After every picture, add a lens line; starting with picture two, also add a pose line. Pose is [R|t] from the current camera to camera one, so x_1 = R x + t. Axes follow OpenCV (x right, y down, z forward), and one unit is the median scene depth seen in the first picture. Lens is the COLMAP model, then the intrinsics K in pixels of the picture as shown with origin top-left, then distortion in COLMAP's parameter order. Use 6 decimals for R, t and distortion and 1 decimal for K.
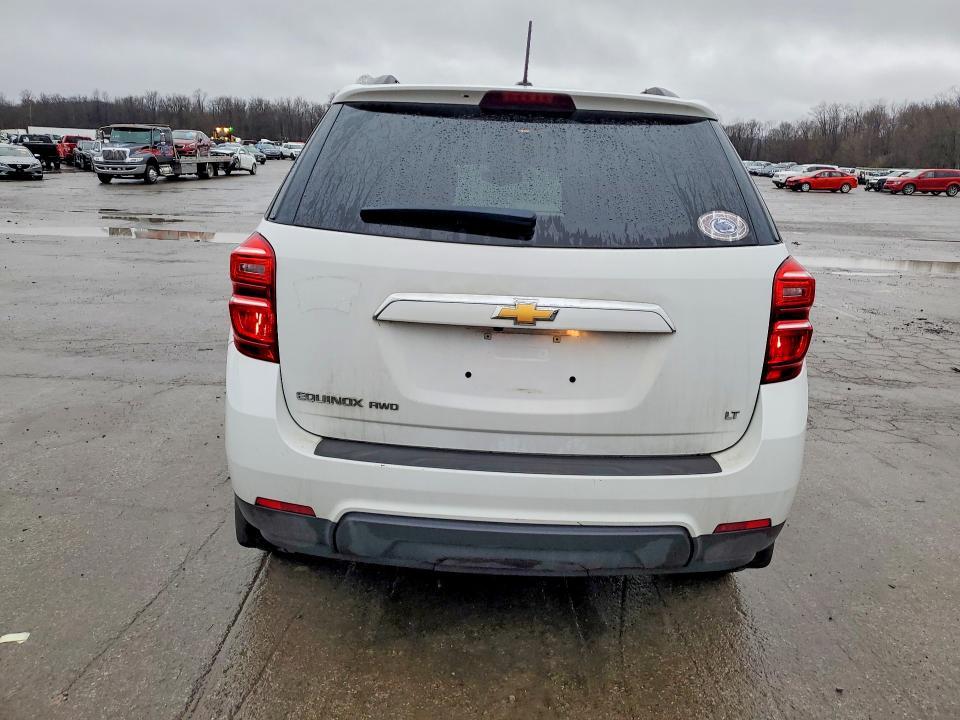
lens RADIAL K [[781.3, 0, 480.0], [0, 781.3, 360.0], [0, 0, 1]] dist [-0.006914, 0.058206]
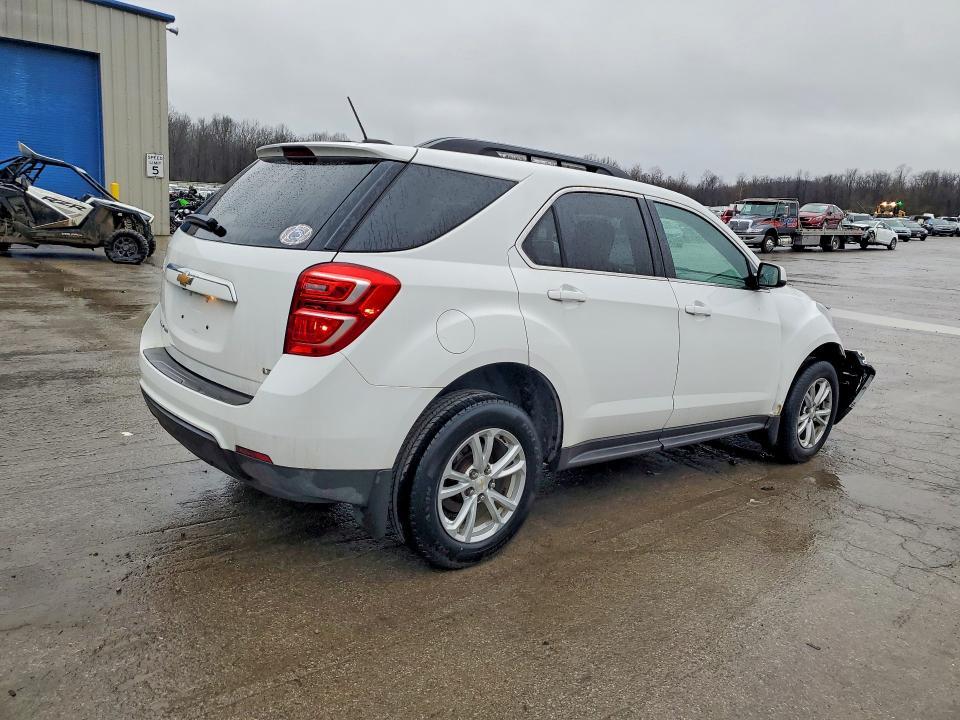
lens RADIAL K [[781.3, 0, 480.0], [0, 781.3, 360.0], [0, 0, 1]] dist [-0.006914, 0.058206]
pose [[0.634592, 0.150832, -0.757986, 0.165298], [-0.222316, 0.974943, 0.007880, -0.004382], [0.740181, 0.163512, 0.652224, 0.041075]]
